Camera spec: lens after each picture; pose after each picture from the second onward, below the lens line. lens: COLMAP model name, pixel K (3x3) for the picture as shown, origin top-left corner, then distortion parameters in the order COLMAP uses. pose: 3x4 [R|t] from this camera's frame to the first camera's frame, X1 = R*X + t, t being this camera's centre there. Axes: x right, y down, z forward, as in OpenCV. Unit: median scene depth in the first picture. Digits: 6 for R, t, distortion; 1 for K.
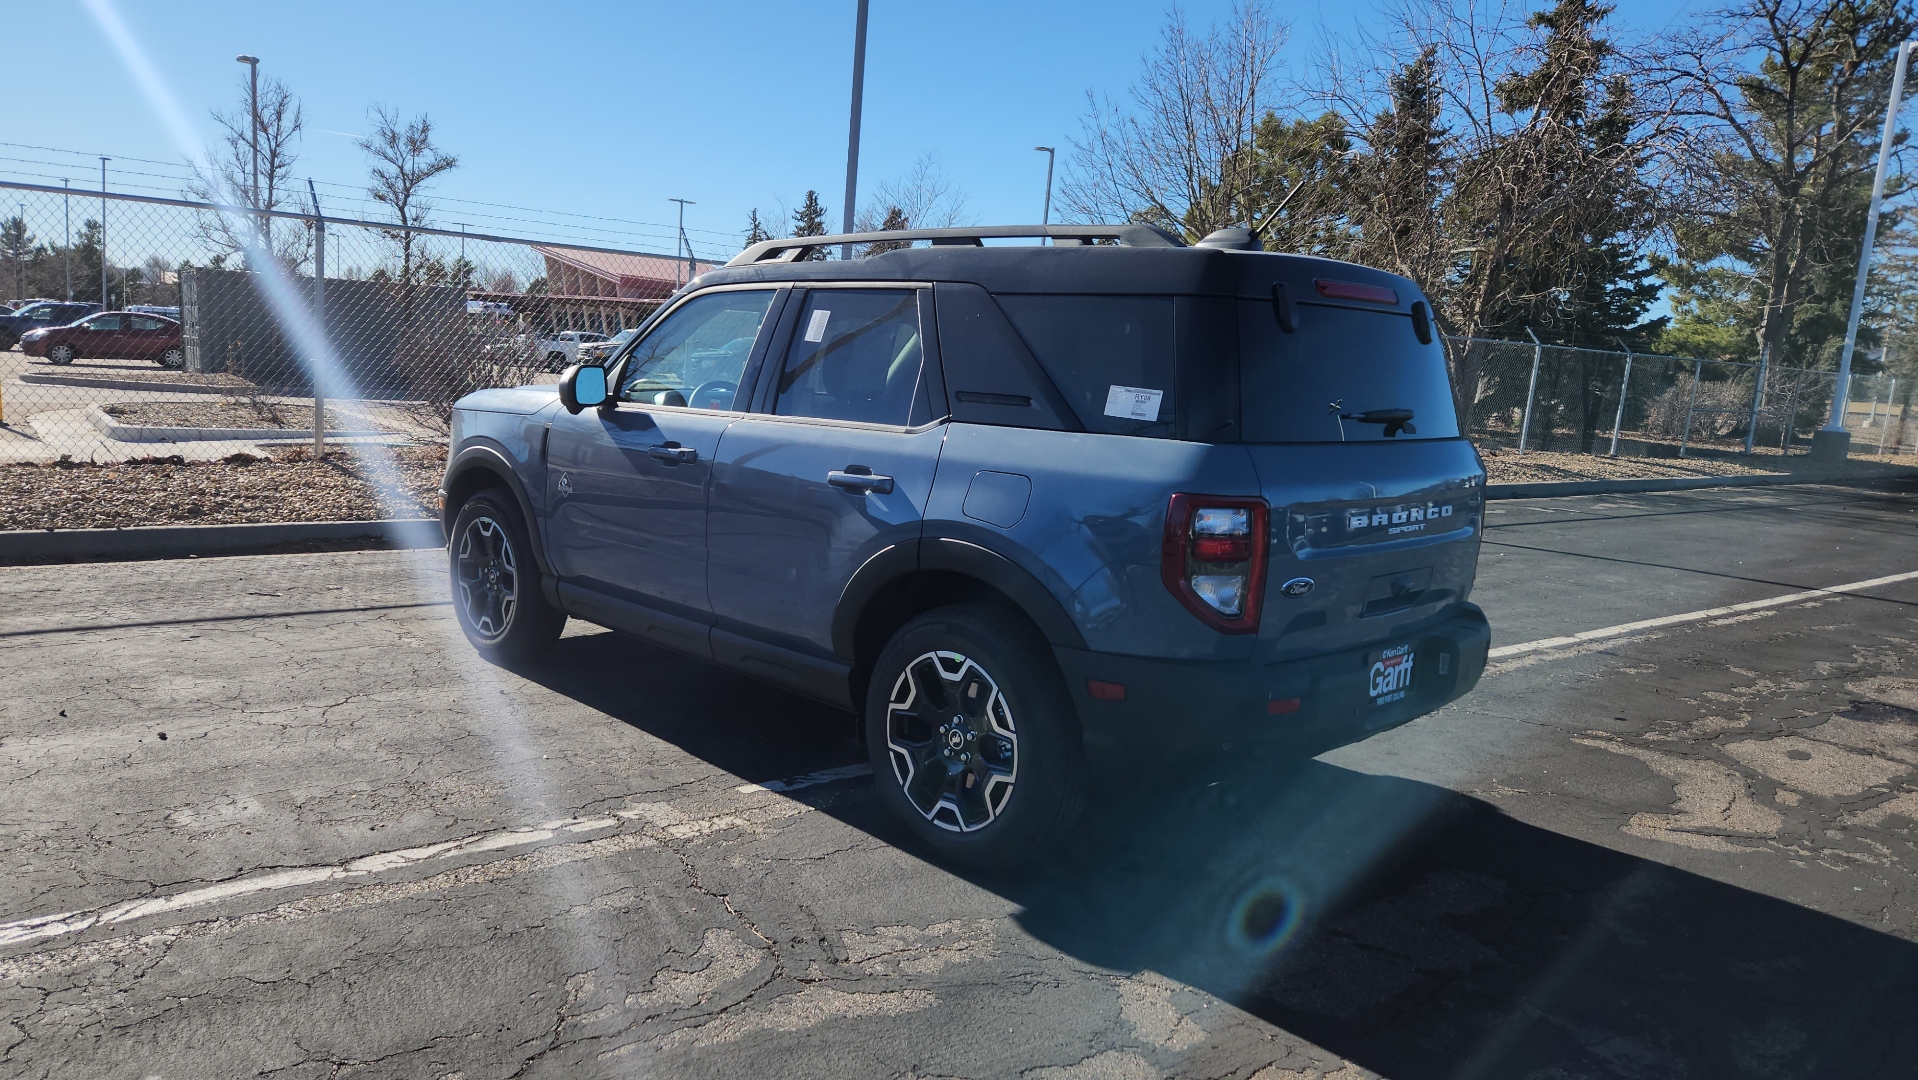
lens RADIAL K [[1278.6, 0, 917.5], [0, 1278.6, 553.3], [0, 0, 1]] dist [0.073601, -0.059261]
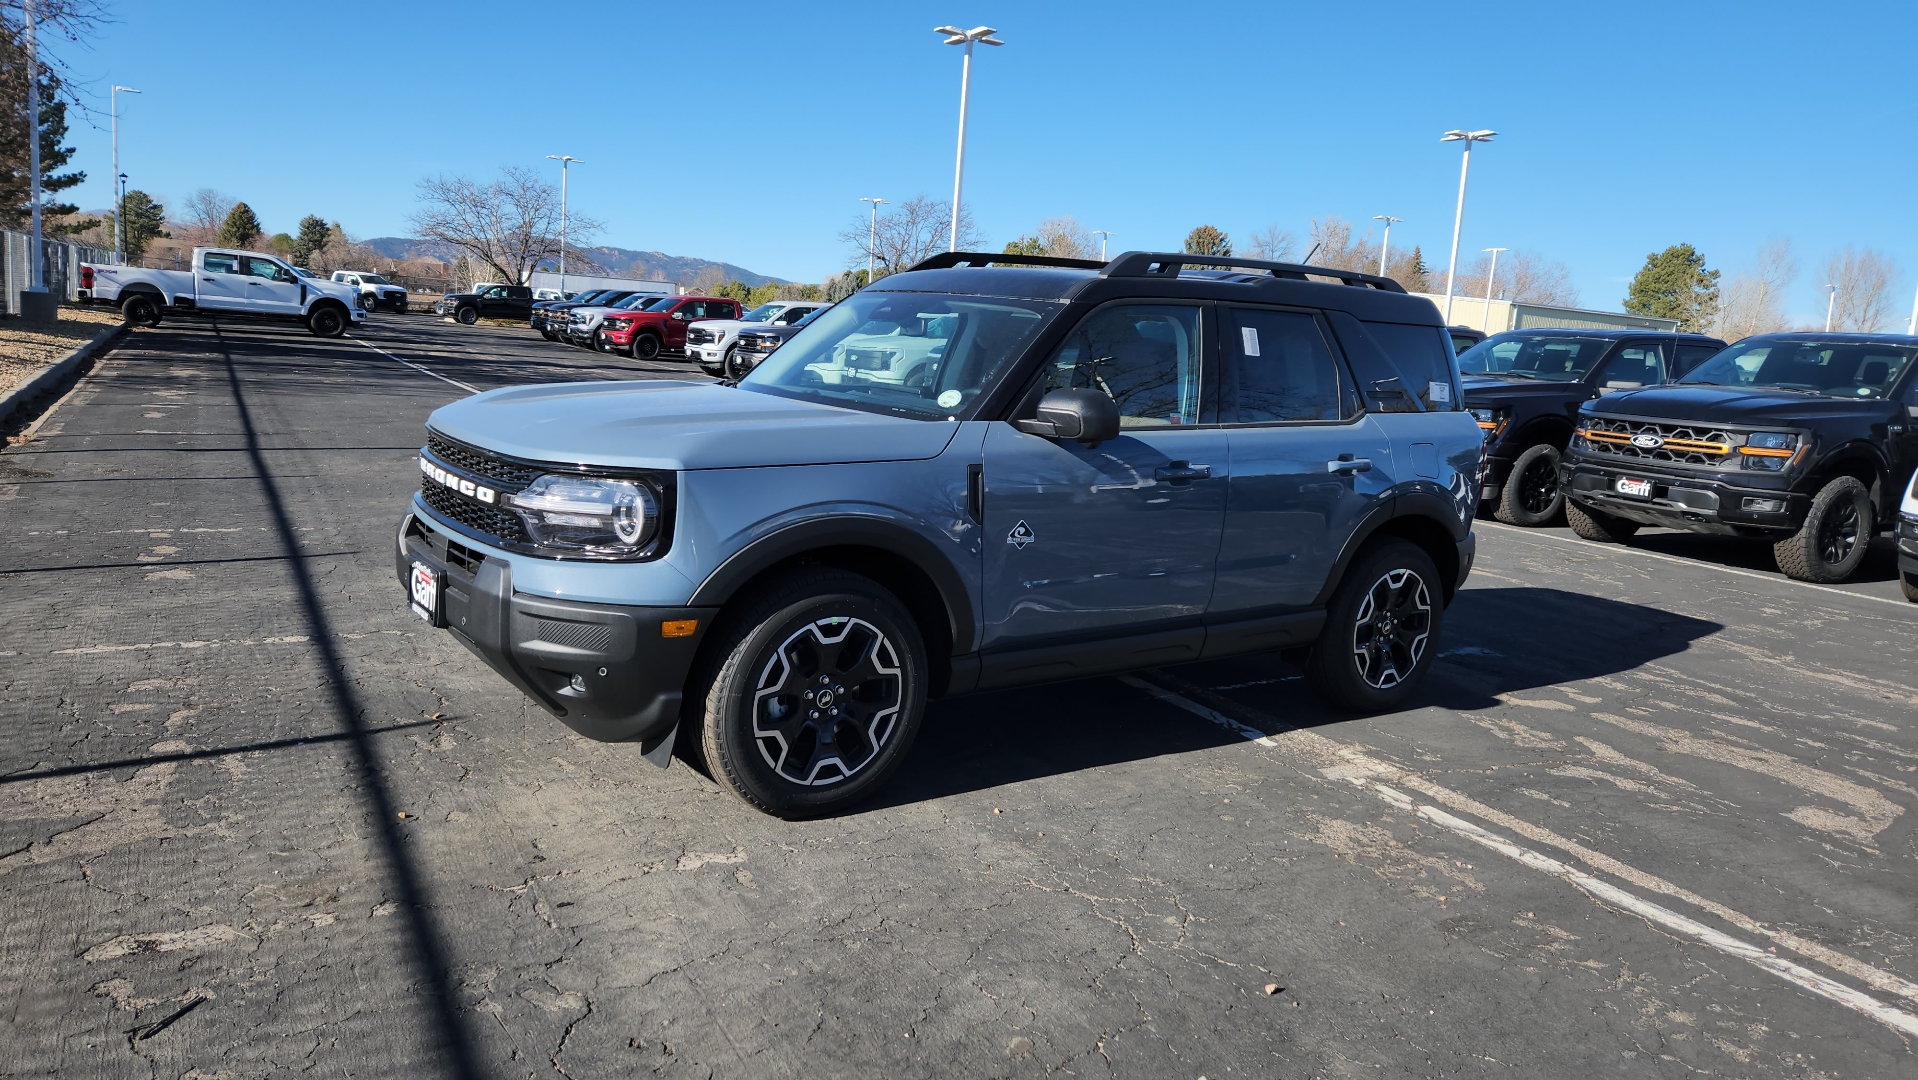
lens RADIAL K [[1275.3, 0, 925.0], [0, 1275.3, 535.8], [0, 0, 1]] dist [0.070221, -0.057805]
pose [[0.164027, -0.207746, 0.964332, -1.276149], [0.096766, 0.976247, 0.193854, -0.258064], [-0.981698, 0.061517, 0.180233, 1.088373]]
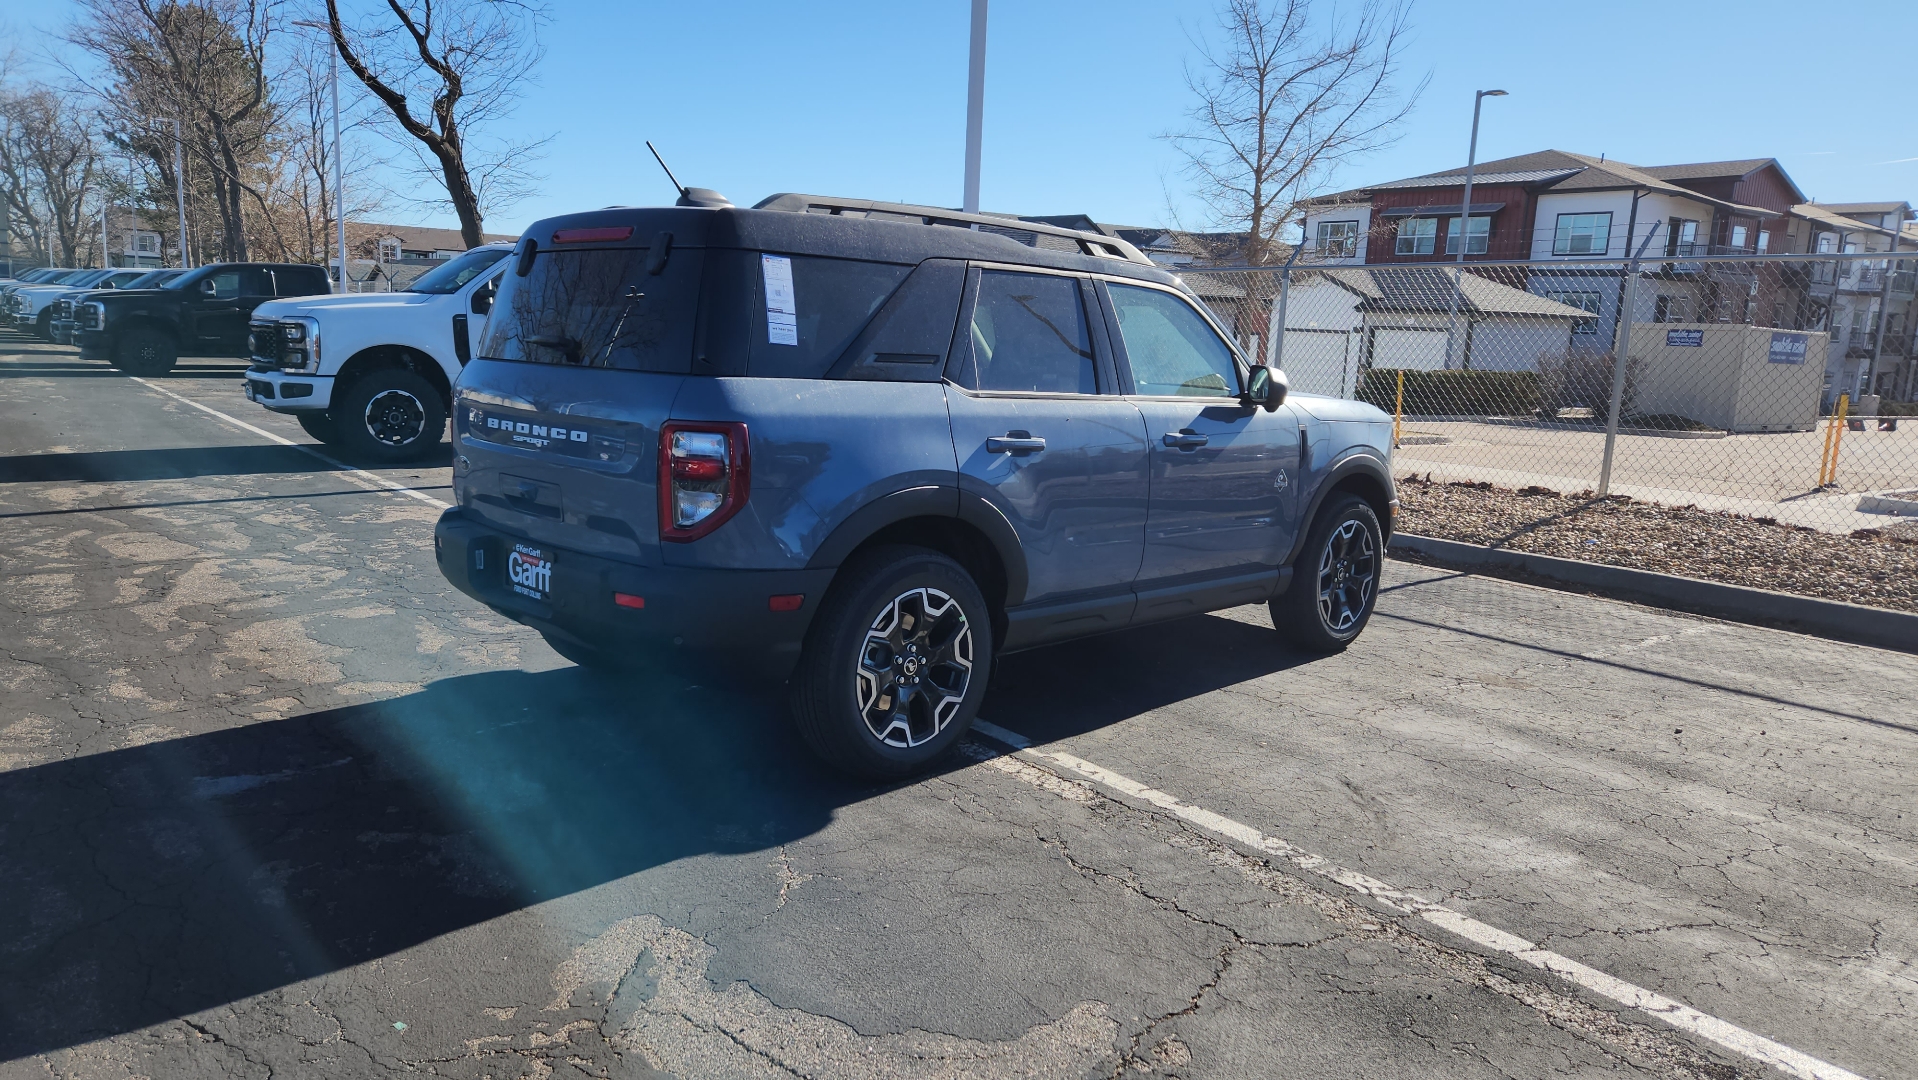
lens RADIAL K [[1275.3, 0, 927.7], [0, 1275.3, 536.9], [0, 0, 1]] dist [0.070221, -0.057805]
pose [[-0.001431, 0.098661, -0.995120, 1.286621], [-0.194824, 0.976025, 0.097048, -0.096727], [0.980837, 0.194012, 0.017825, 1.147788]]
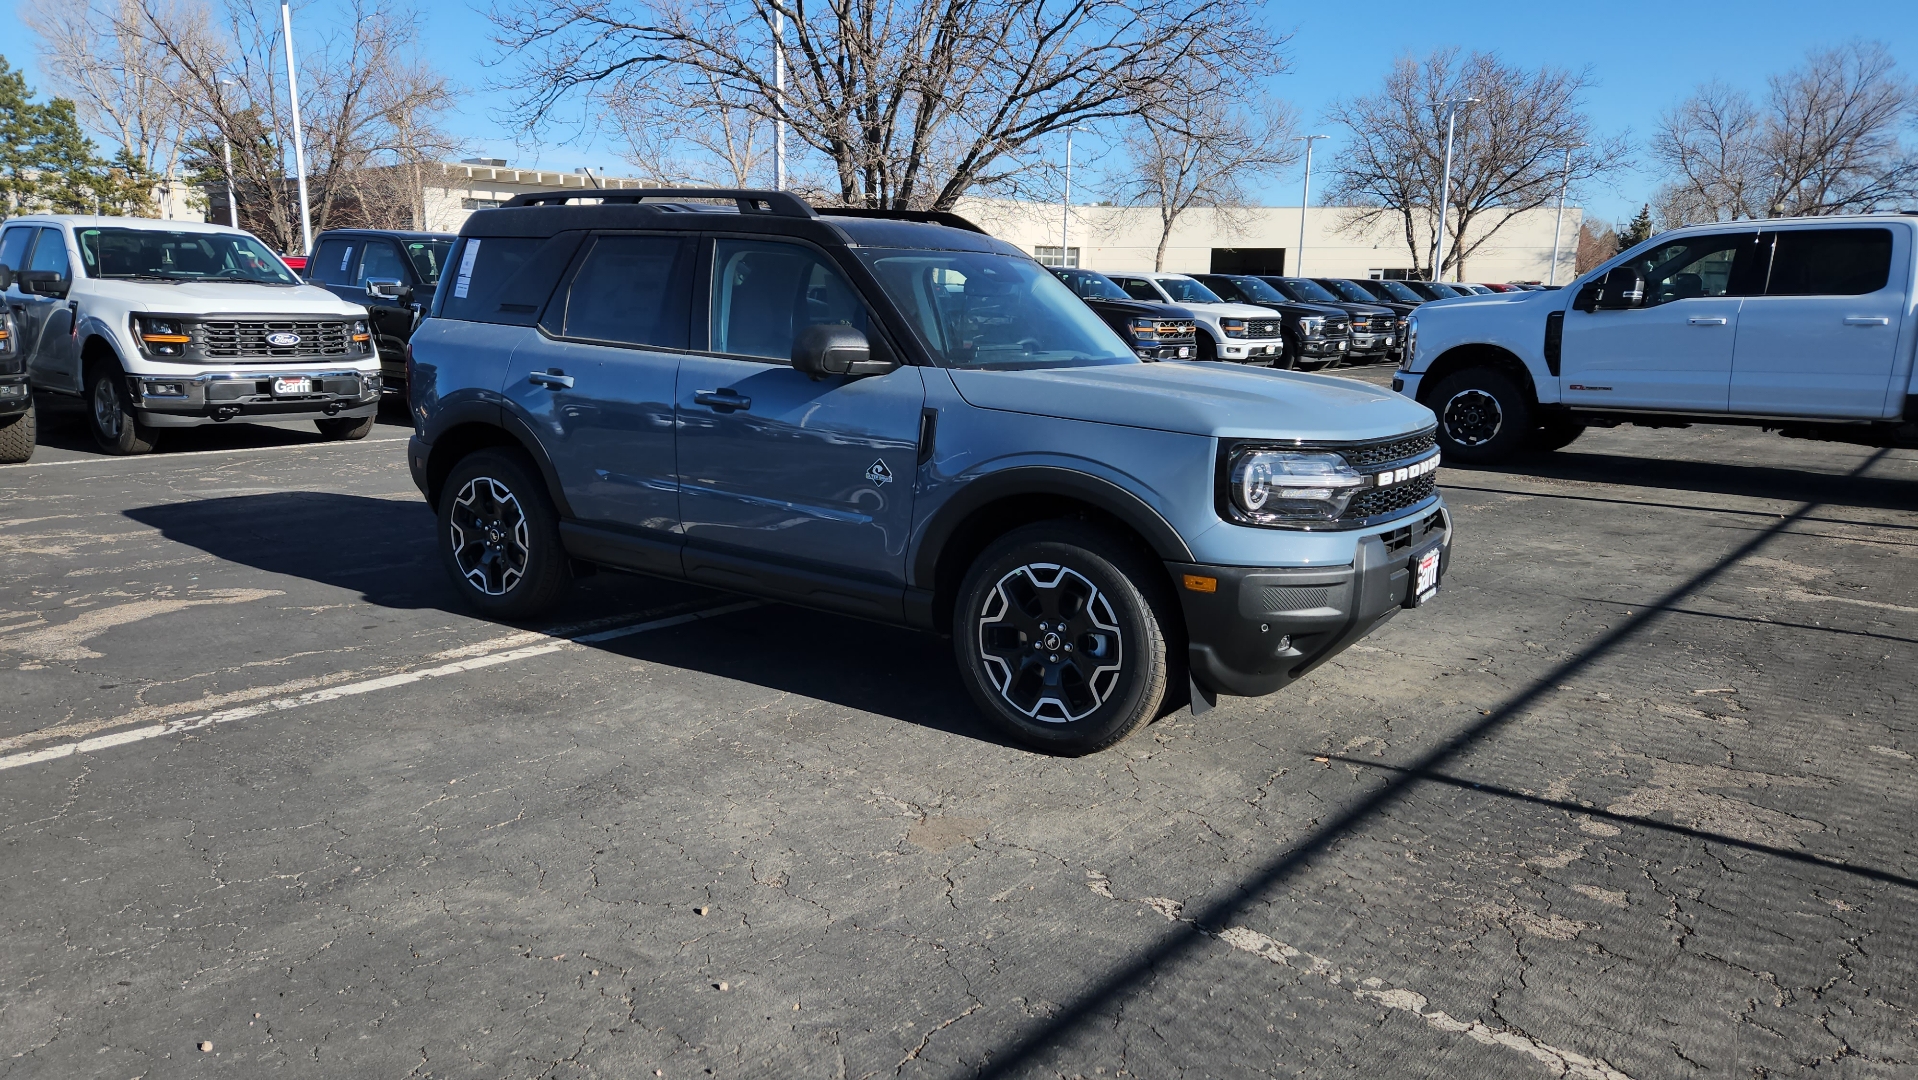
lens RADIAL K [[1278.6, 0, 932.0], [0, 1278.6, 556.6], [0, 0, 1]] dist [0.073601, -0.059261]
pose [[-0.977360, -0.043484, -0.207066, 0.162275], [-0.113201, 0.934271, 0.338116, -0.386201], [0.178753, 0.353901, -0.918042, 2.485755]]
